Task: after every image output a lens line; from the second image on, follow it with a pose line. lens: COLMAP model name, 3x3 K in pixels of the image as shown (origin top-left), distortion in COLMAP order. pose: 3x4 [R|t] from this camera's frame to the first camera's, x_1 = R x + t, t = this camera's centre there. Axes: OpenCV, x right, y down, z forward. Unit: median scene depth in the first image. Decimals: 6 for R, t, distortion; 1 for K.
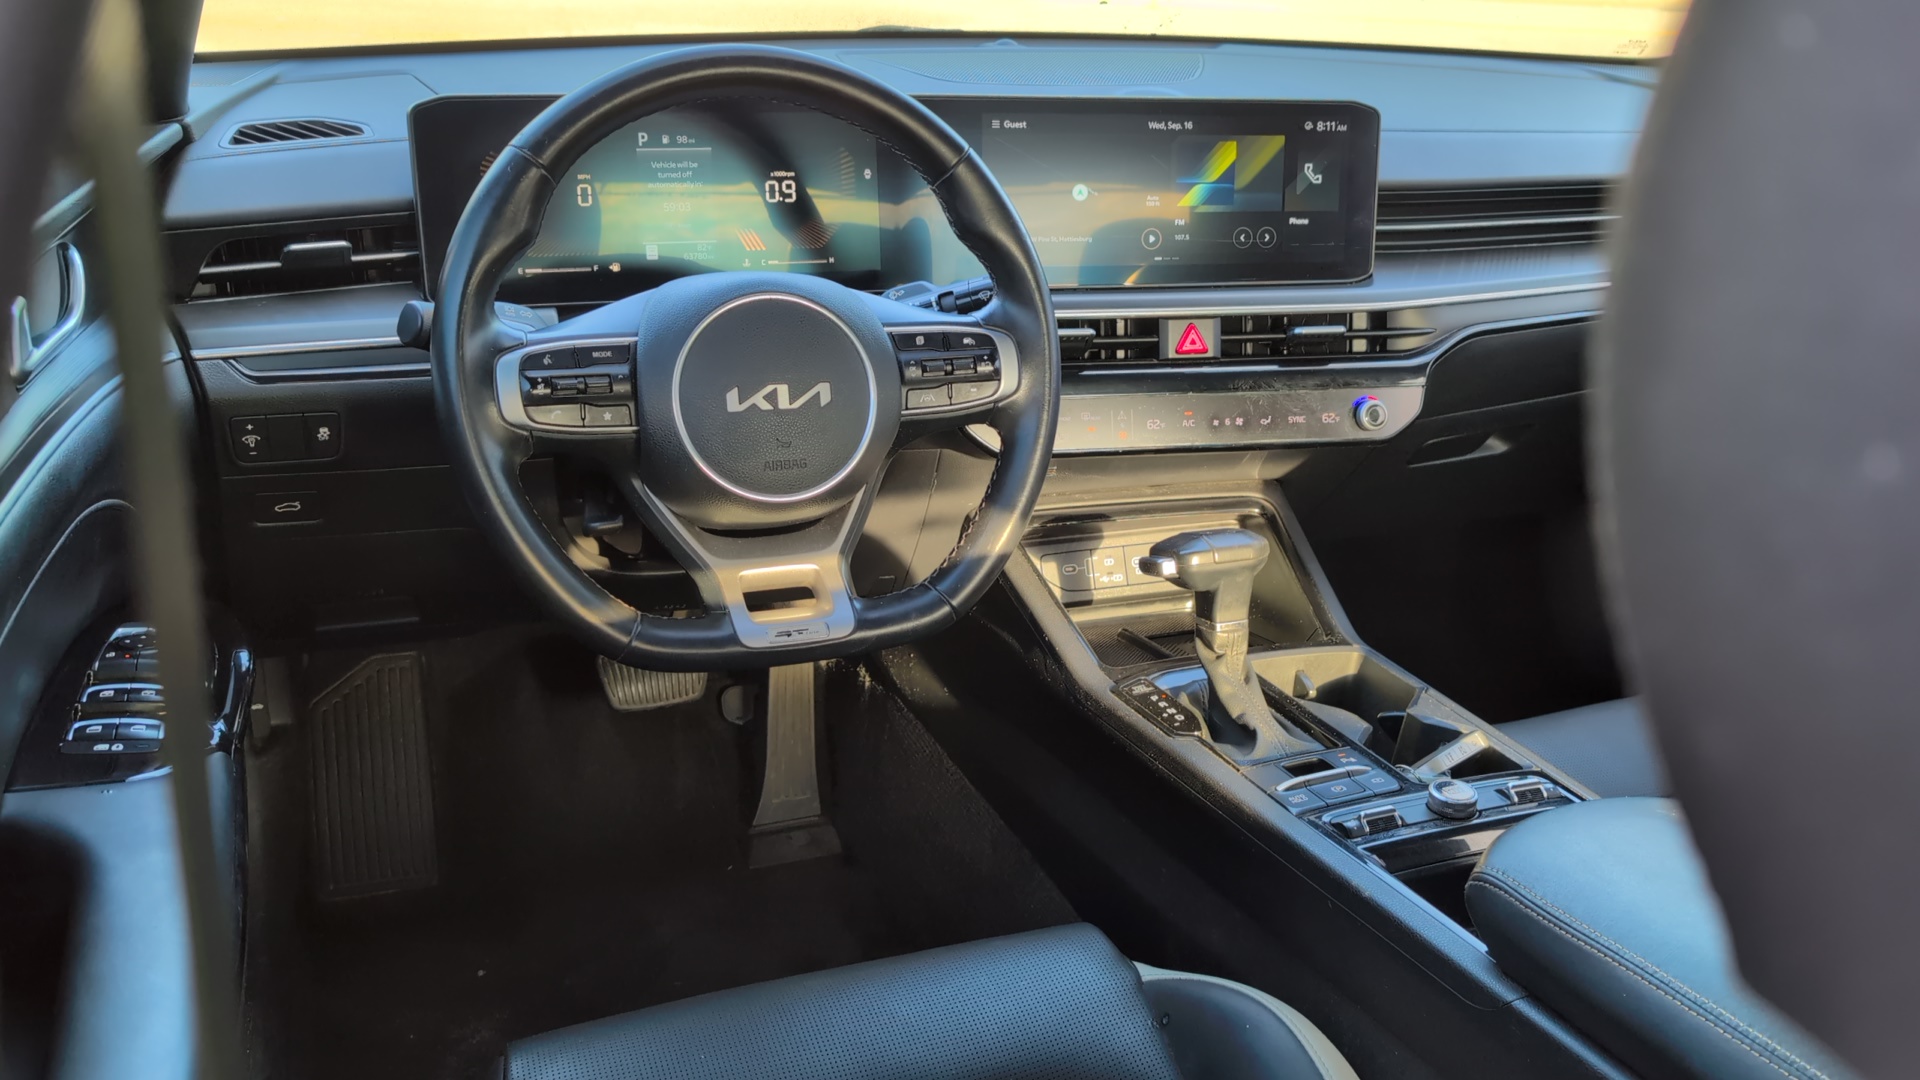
lens RADIAL K [[1612.0, 0, 960.0], [0, 1612.0, 540.0], [0, 0, 1]] dist [0.015586, -0.012920]
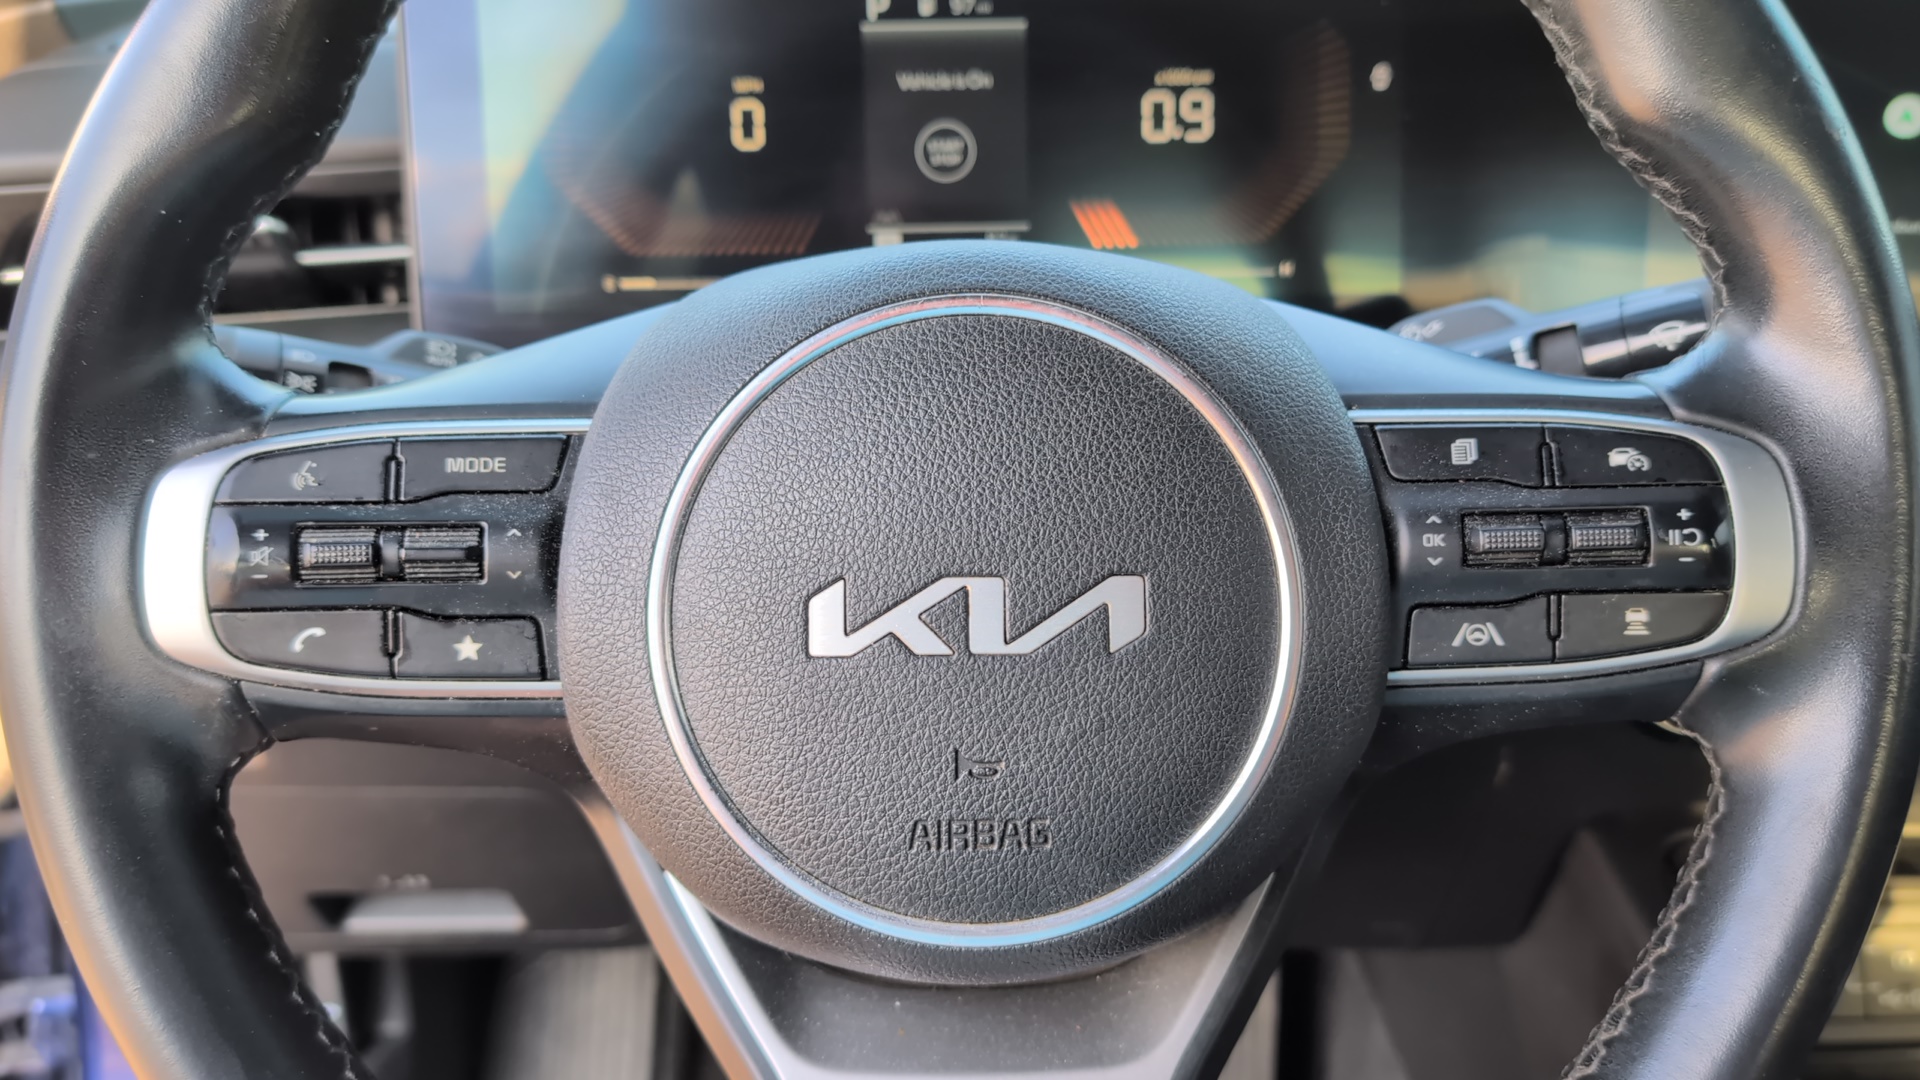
lens RADIAL K [[1612.0, 0, 960.0], [0, 1612.0, 540.0], [0, 0, 1]] dist [0.015586, -0.012920]
pose [[0.936638, 0.048290, -0.346955, -0.006047], [-0.070068, 0.996263, -0.050493, -0.082479], [0.343220, 0.071604, 0.936522, 0.662490]]
